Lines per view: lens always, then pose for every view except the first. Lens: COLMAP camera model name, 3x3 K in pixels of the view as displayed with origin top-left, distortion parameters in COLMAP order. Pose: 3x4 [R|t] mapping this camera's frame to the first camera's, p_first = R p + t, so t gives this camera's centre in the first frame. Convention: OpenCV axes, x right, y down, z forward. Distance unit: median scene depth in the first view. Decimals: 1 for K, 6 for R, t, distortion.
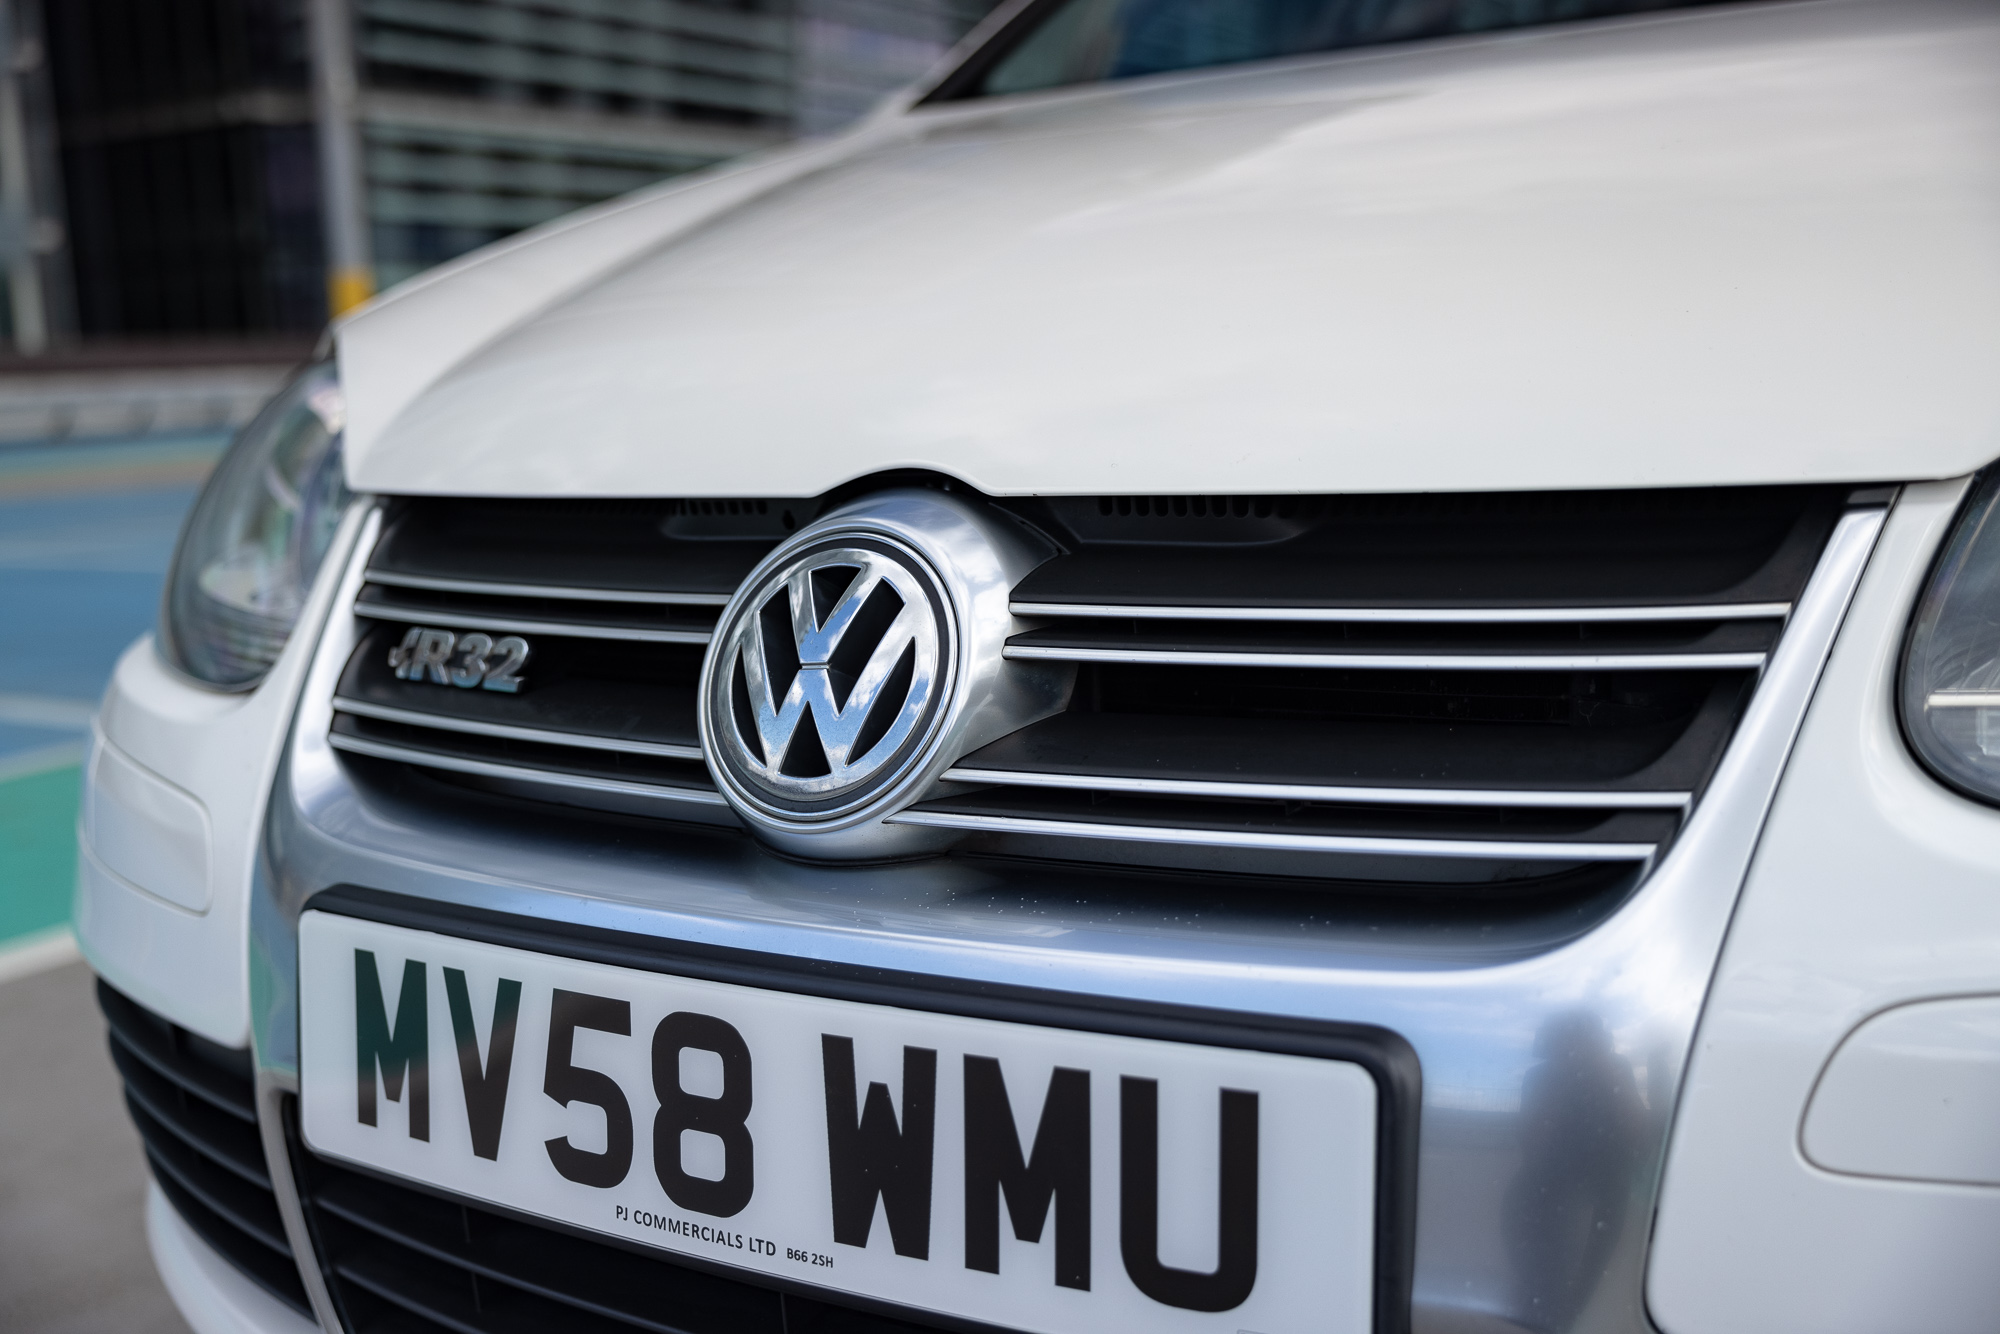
lens RADIAL K [[2083.2, 0, 1000.0], [0, 2083.2, 667.0], [0, 0, 1]] dist [-0.002490, -0.004152]
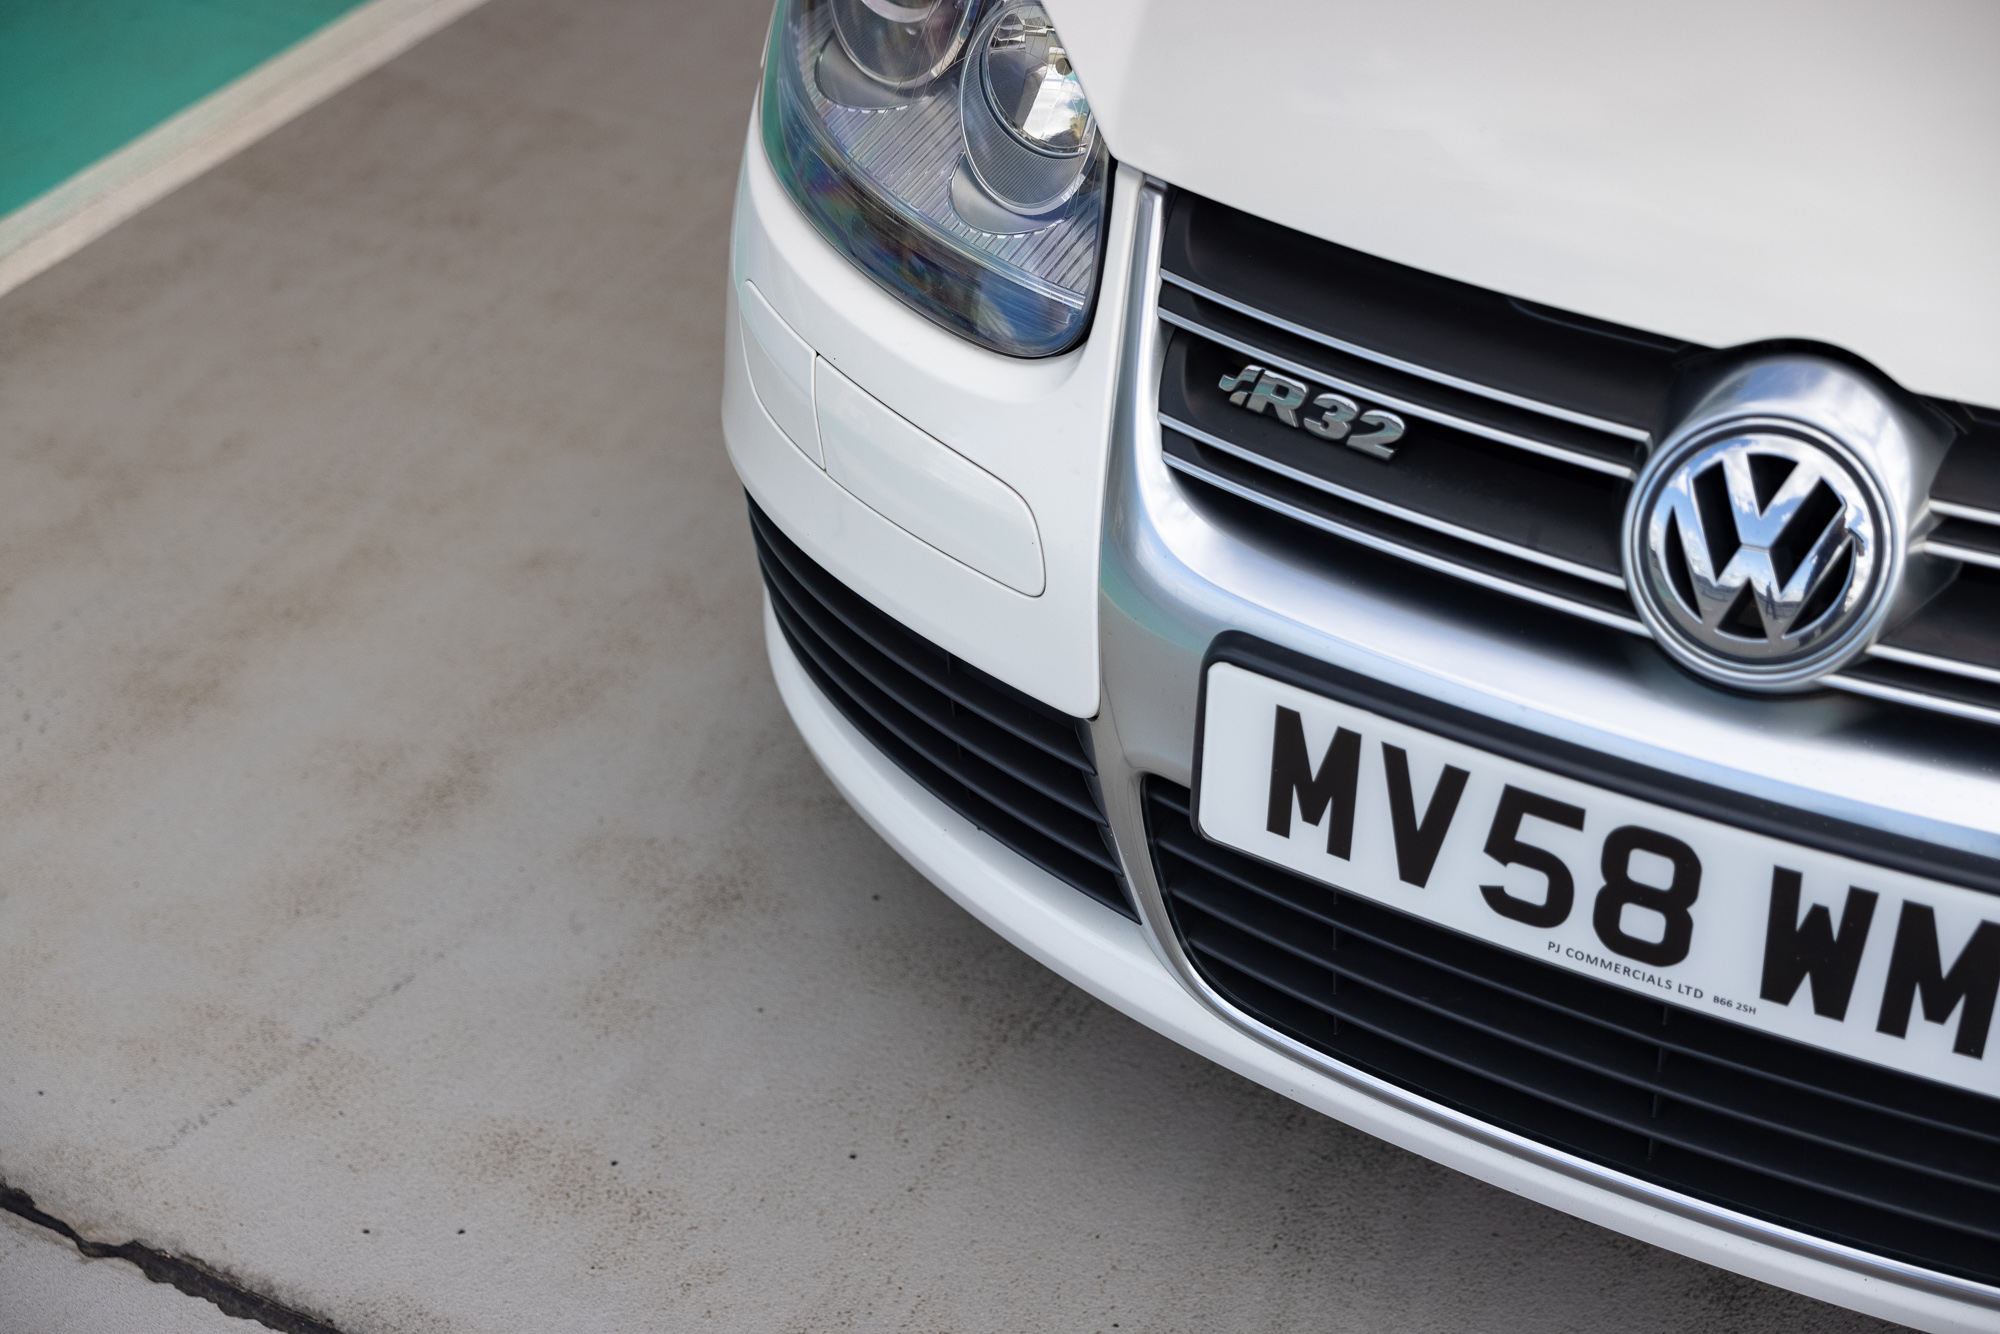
lens RADIAL K [[2943.4, 0, 1000.0], [0, 2943.4, 667.0], [0, 0, 1]] dist [-0.000519, 0.057426]
pose [[0.998584, -0.010337, 0.052191, -0.608171], [-0.014470, 0.891205, 0.453370, -0.694969], [-0.051199, -0.453483, 0.889793, -0.498019]]
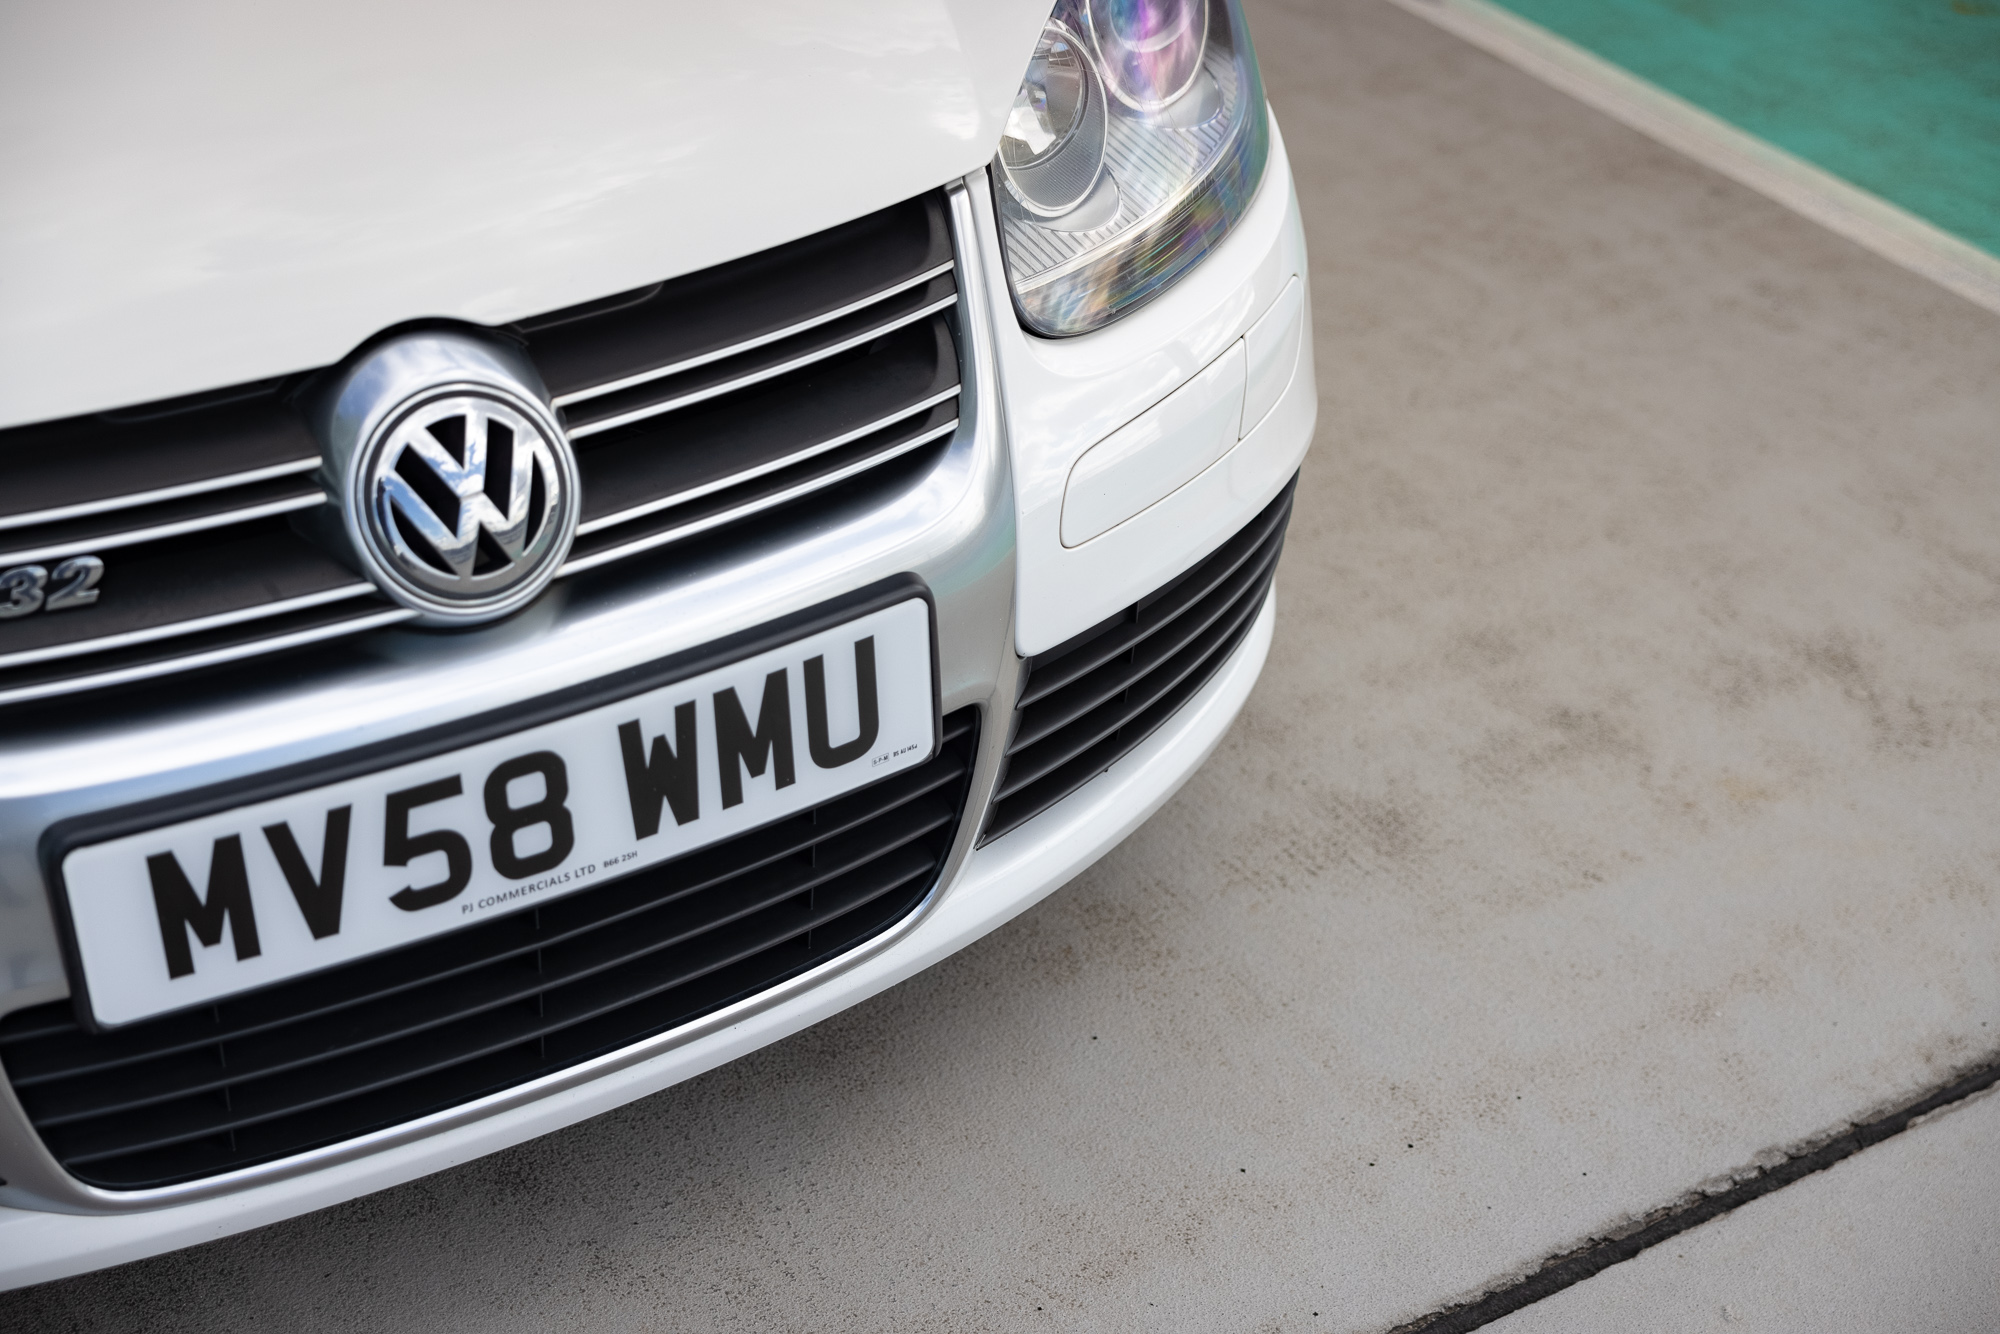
lens RADIAL K [[2943.4, 0, 1000.0], [0, 2943.4, 667.0], [0, 0, 1]] dist [-0.000519, 0.057426]
pose [[0.456895, -0.441041, 0.772483, -1.469747], [0.092040, 0.887205, 0.452103, -0.740788], [-0.884746, -0.135464, 0.445953, -0.176027]]
